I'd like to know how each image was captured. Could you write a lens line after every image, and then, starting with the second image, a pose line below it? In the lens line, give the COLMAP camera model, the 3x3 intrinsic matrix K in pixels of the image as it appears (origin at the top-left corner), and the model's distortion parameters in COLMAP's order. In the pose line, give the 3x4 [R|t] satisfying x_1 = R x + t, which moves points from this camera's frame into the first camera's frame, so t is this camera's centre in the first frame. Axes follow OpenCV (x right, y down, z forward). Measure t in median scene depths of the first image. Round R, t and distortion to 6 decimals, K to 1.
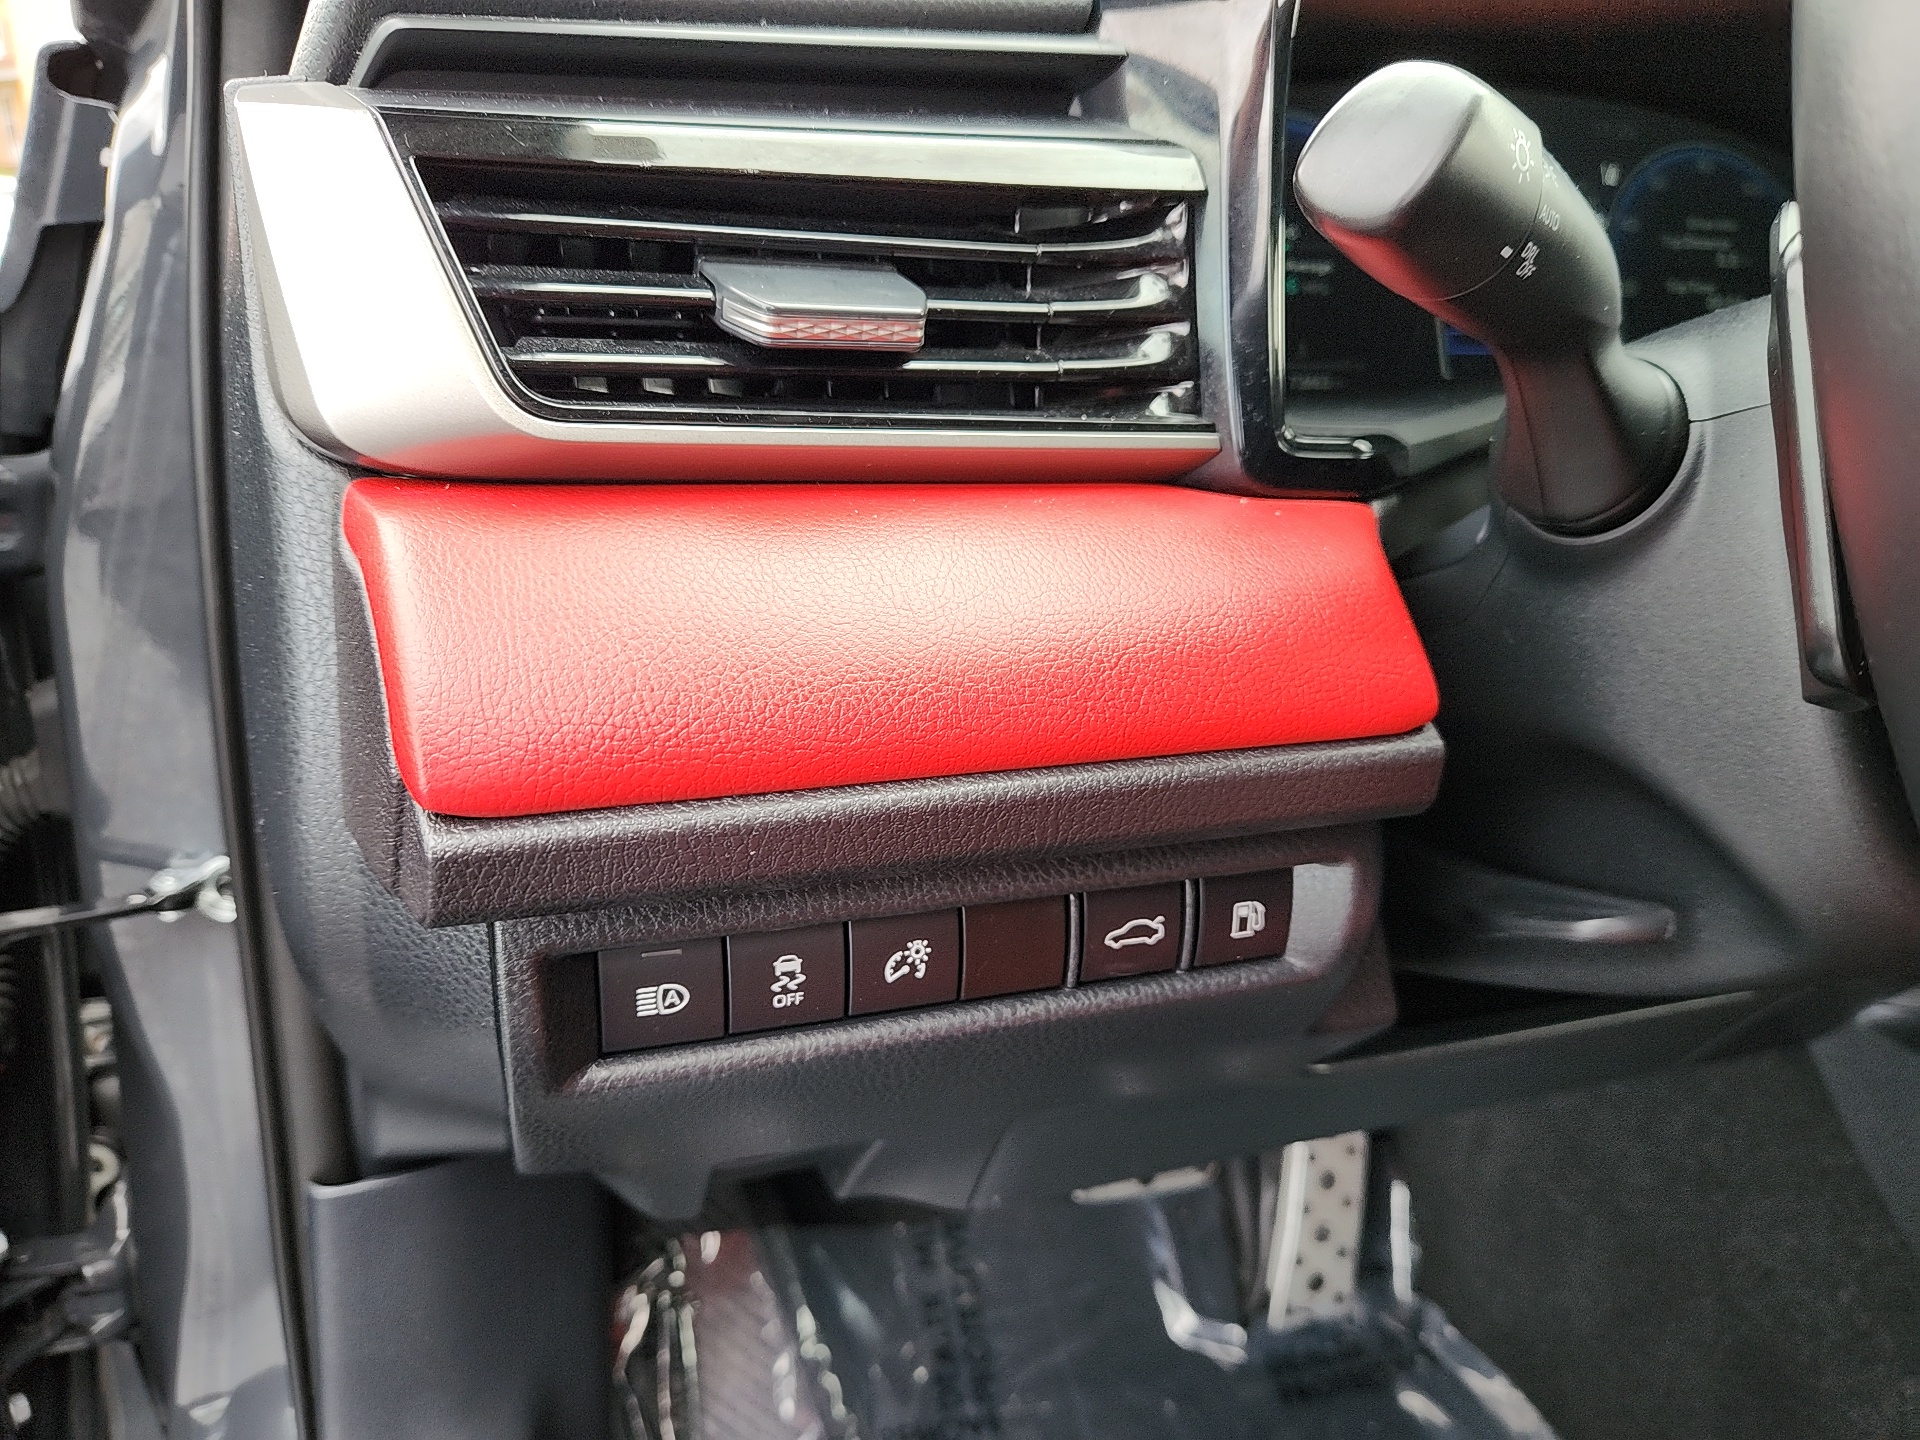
lens RADIAL K [[1387.5, 0, 969.1], [0, 1387.5, 718.1], [0, 0, 1]] dist [0.023483, -0.011799]
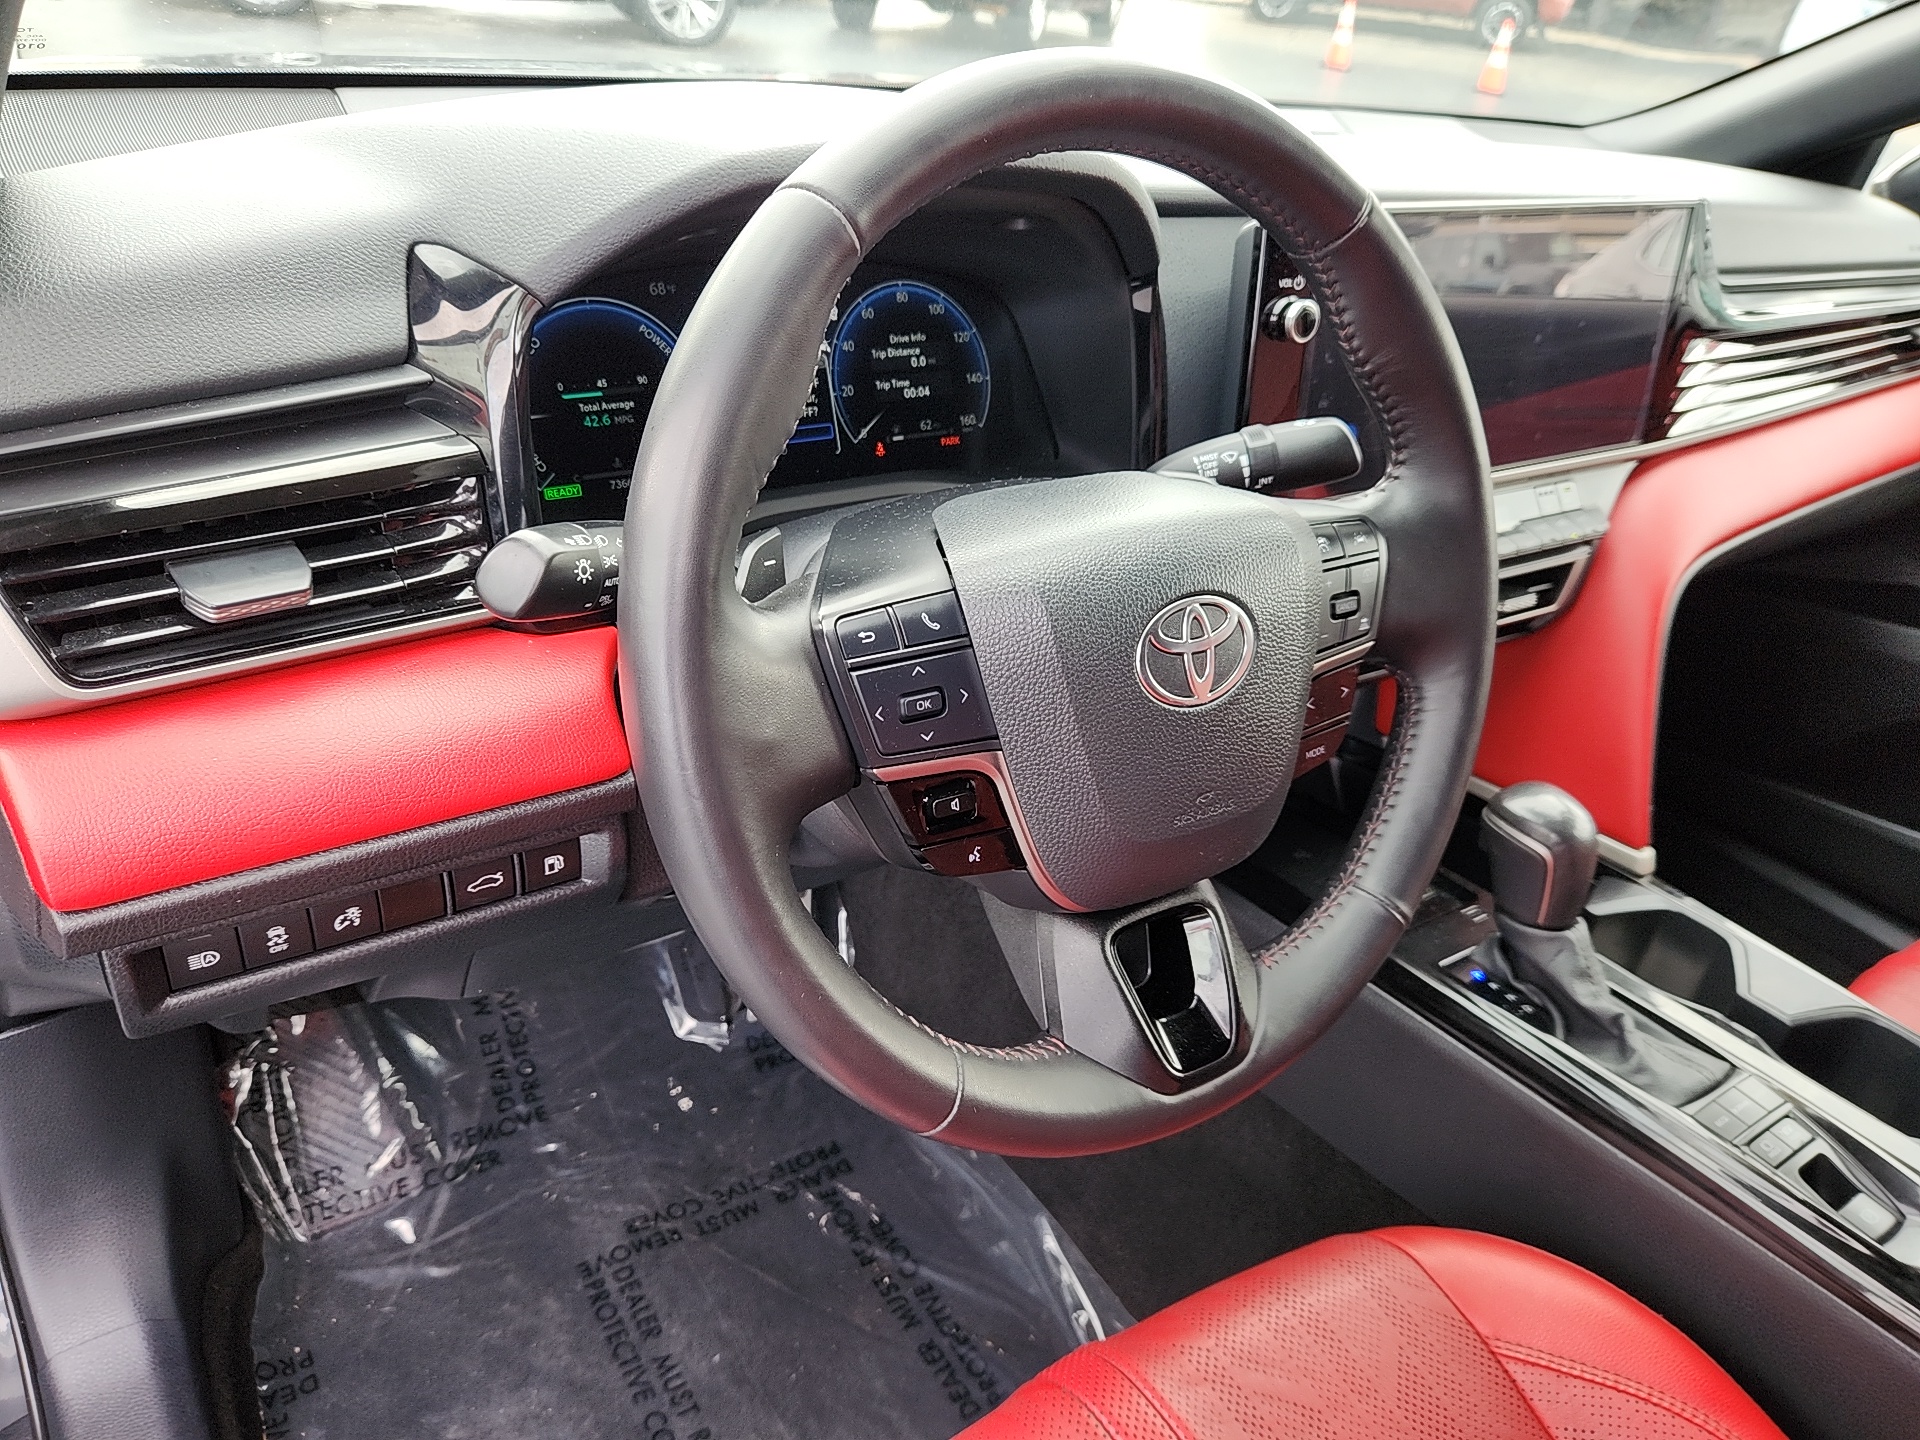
lens RADIAL K [[1387.5, 0, 962.2], [0, 1387.5, 732.7], [0, 0, 1]] dist [0.023483, -0.011799]
pose [[0.965090, -0.077237, 0.250270, 0.274861], [0.018976, 0.973638, 0.227307, -0.434197], [-0.261229, -0.214622, 0.941115, -0.839895]]
